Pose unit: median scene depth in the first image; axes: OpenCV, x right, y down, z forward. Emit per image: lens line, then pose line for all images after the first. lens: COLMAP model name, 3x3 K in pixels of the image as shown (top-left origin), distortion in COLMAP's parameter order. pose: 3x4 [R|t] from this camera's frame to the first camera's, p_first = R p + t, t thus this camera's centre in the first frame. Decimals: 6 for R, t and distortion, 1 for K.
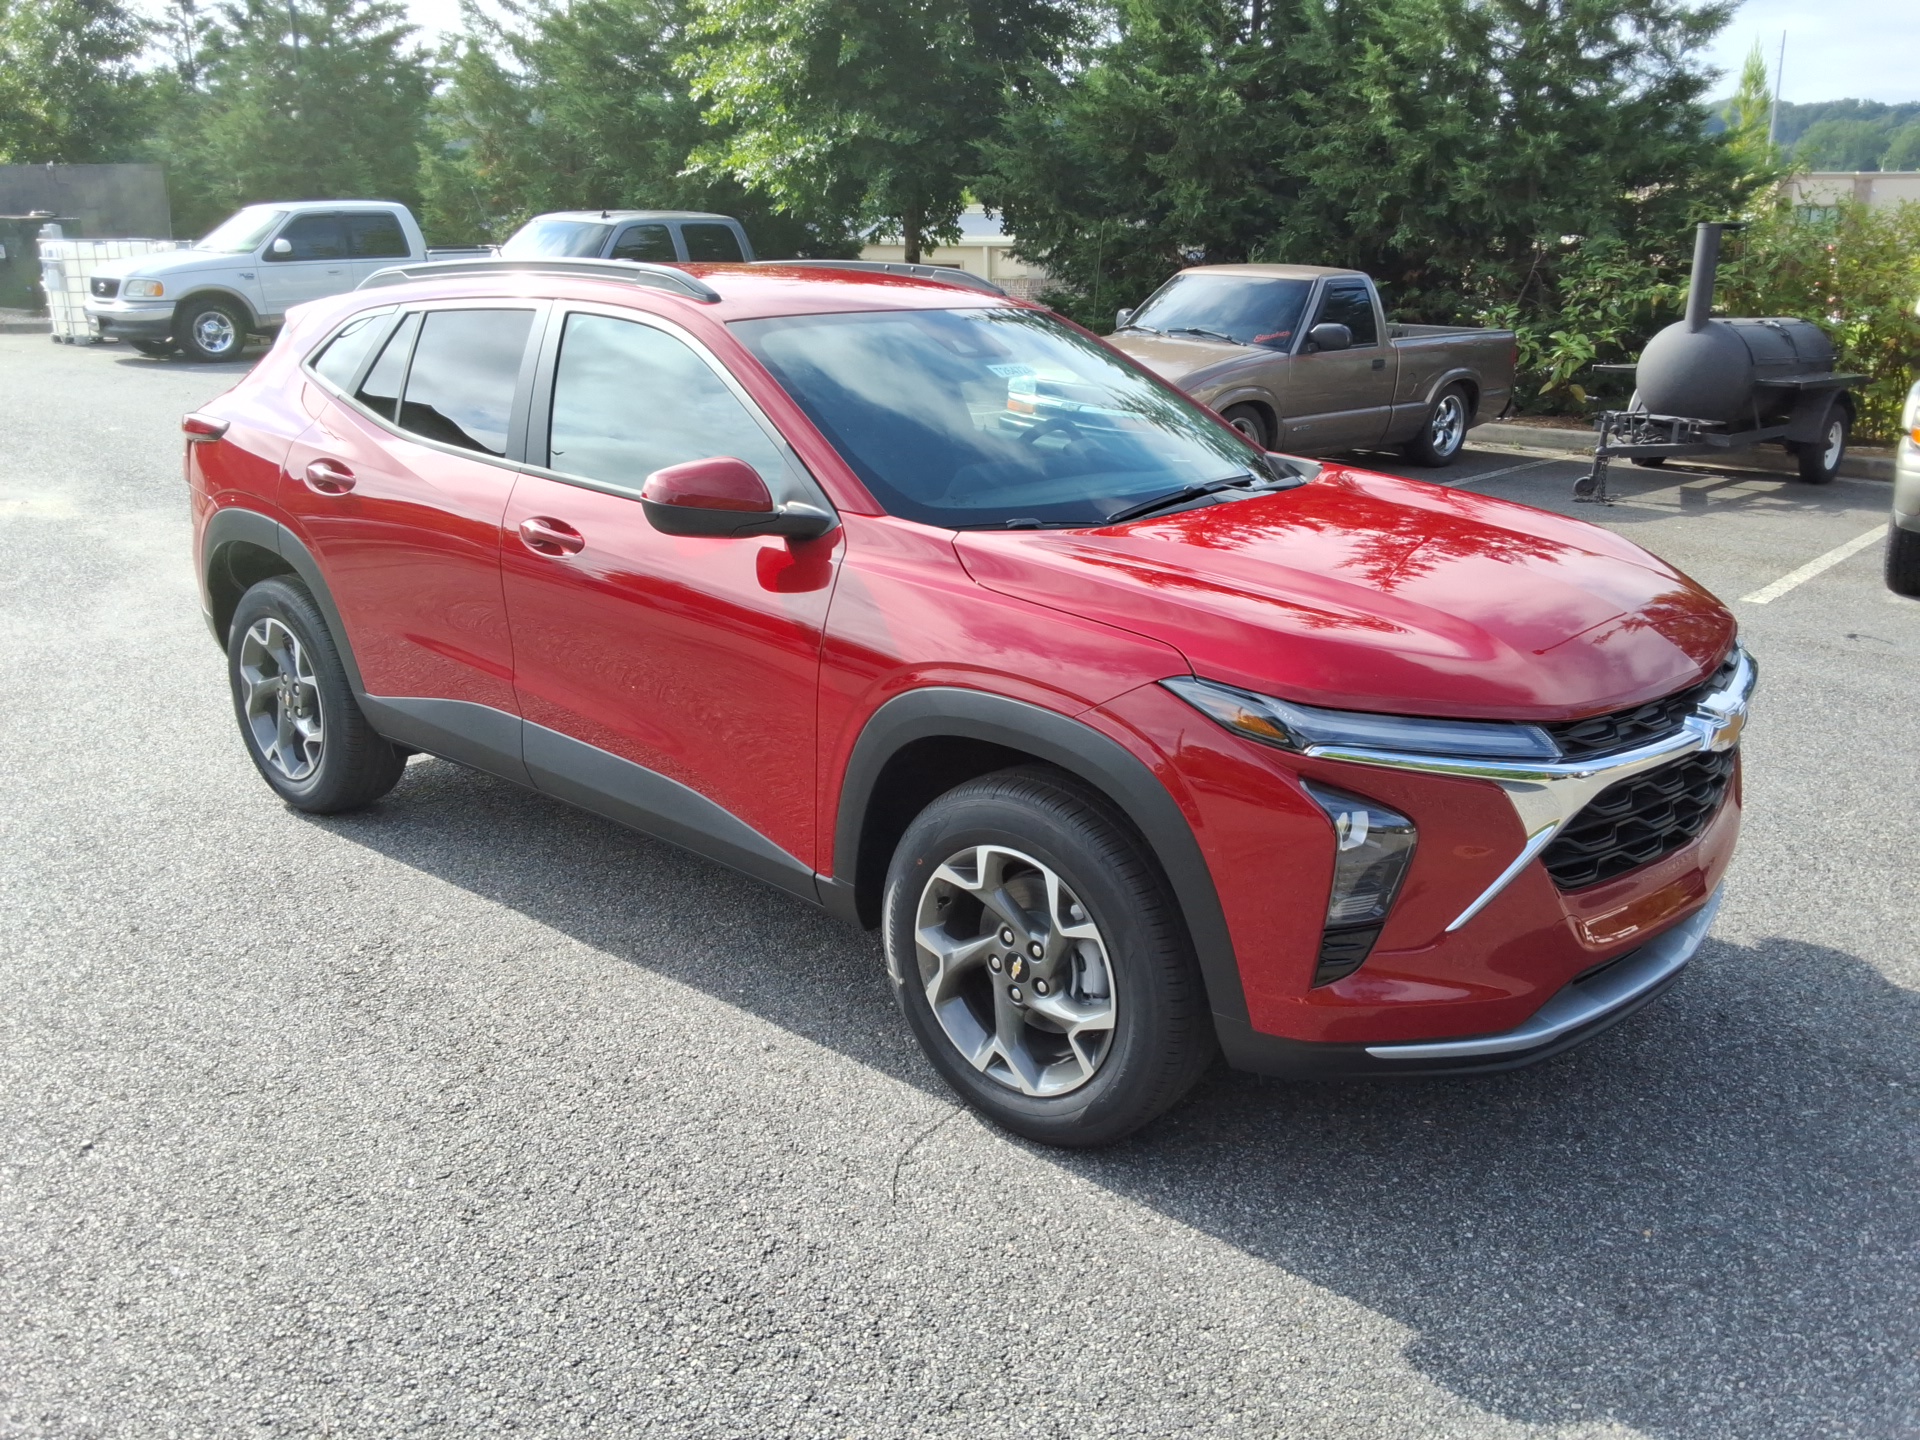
lens RADIAL K [[1538.5, 0, 953.6], [0, 1538.5, 727.2], [0, 0, 1]] dist [0.098828, -0.161928]
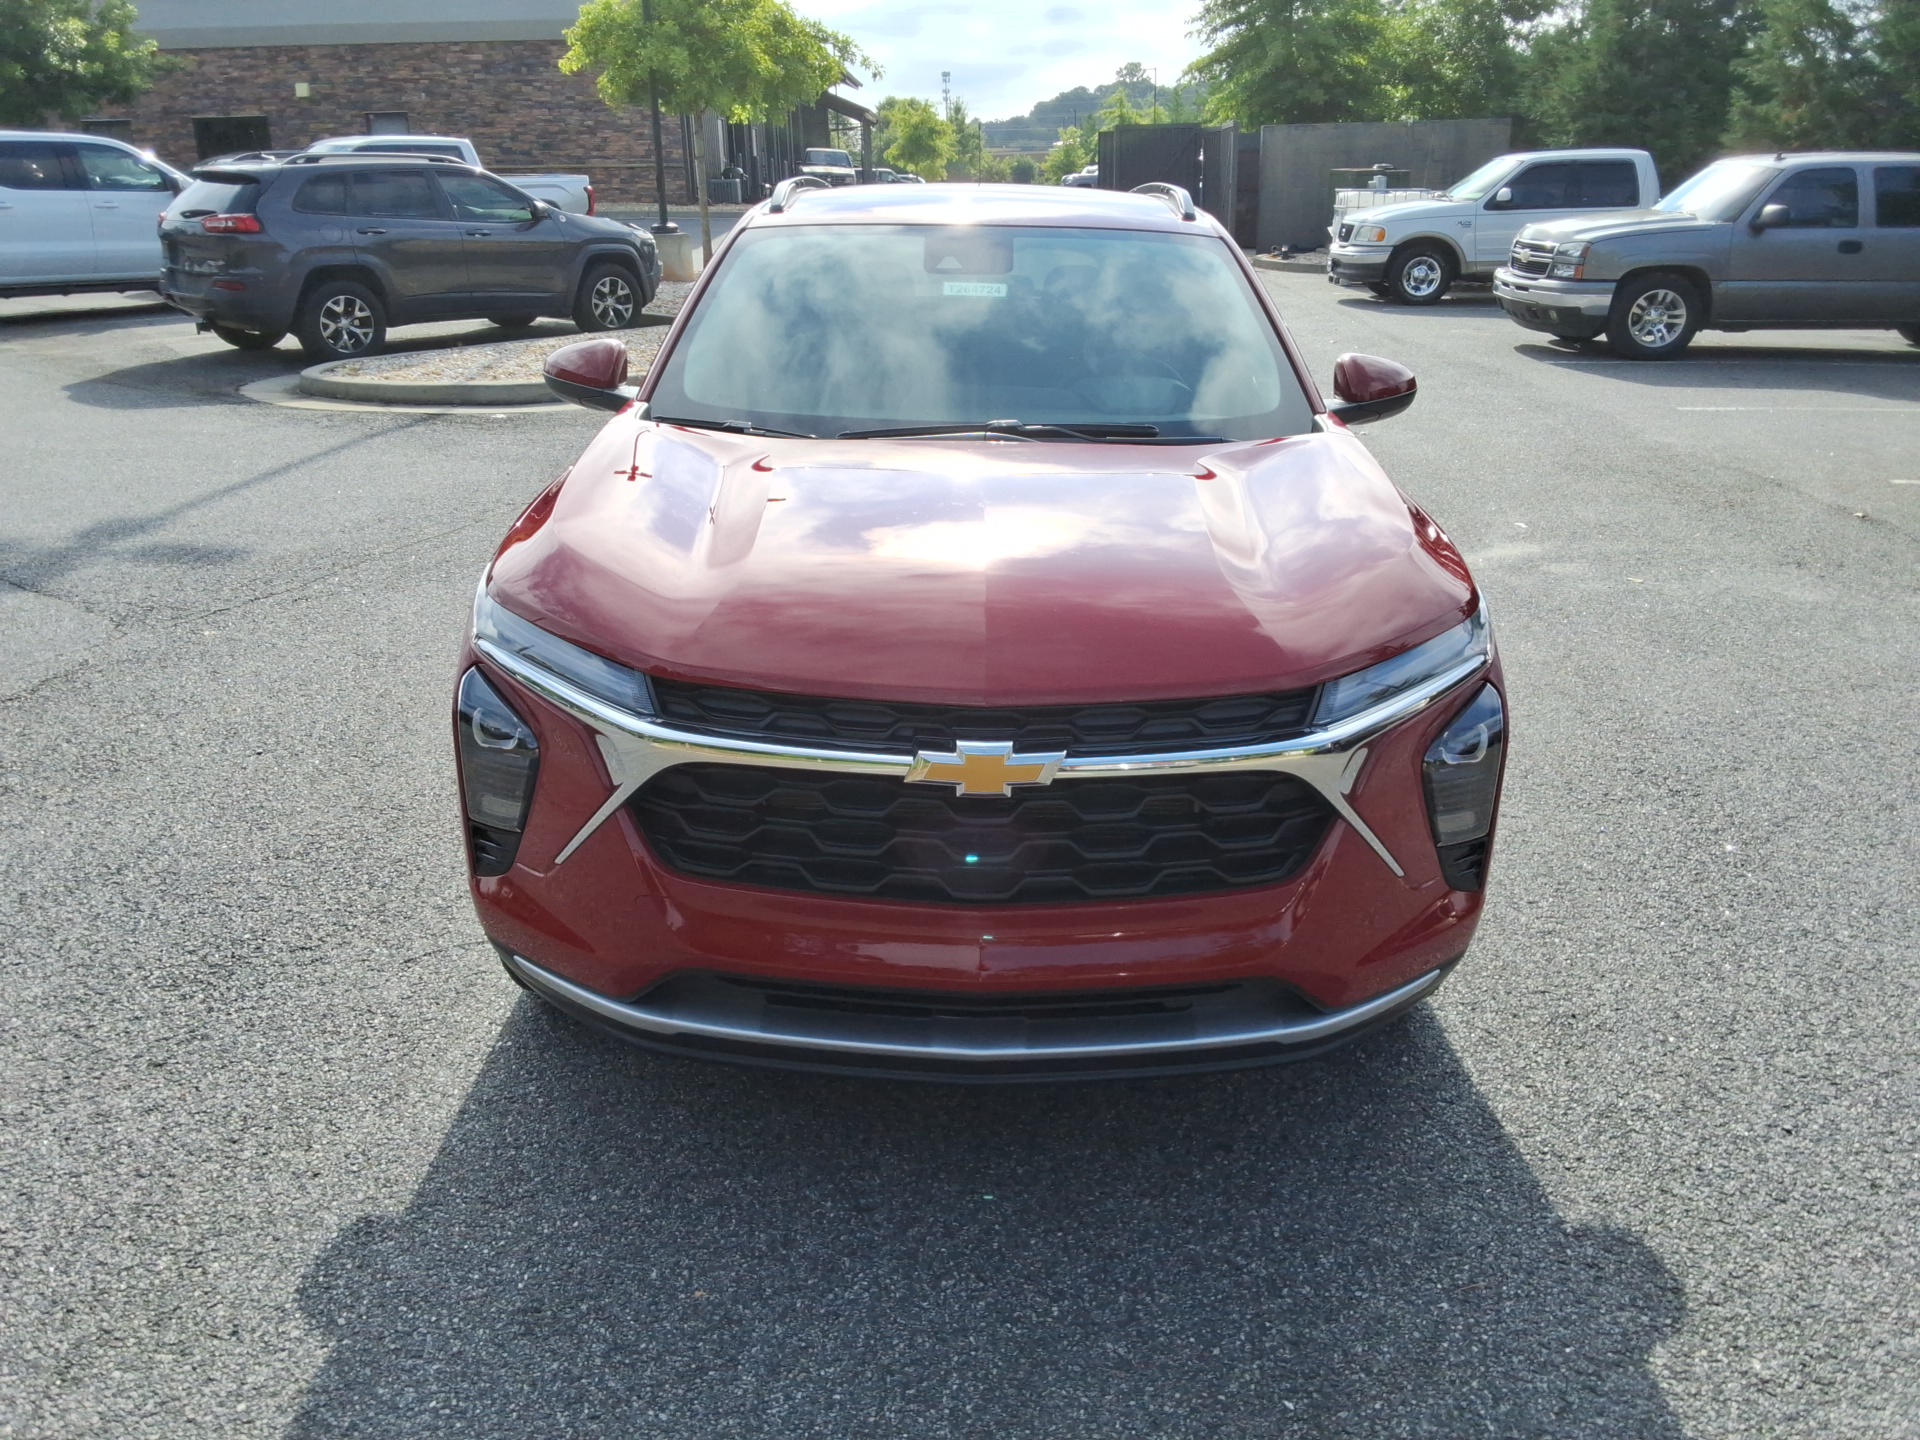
lens RADIAL K [[1538.5, 0, 970.6], [0, 1538.5, 706.7], [0, 0, 1]] dist [0.098828, -0.161928]
pose [[0.651615, 0.238948, -0.719932, 0.161551], [-0.229350, 0.966730, 0.113275, -0.018074], [0.723047, 0.091305, 0.684739, 0.073147]]
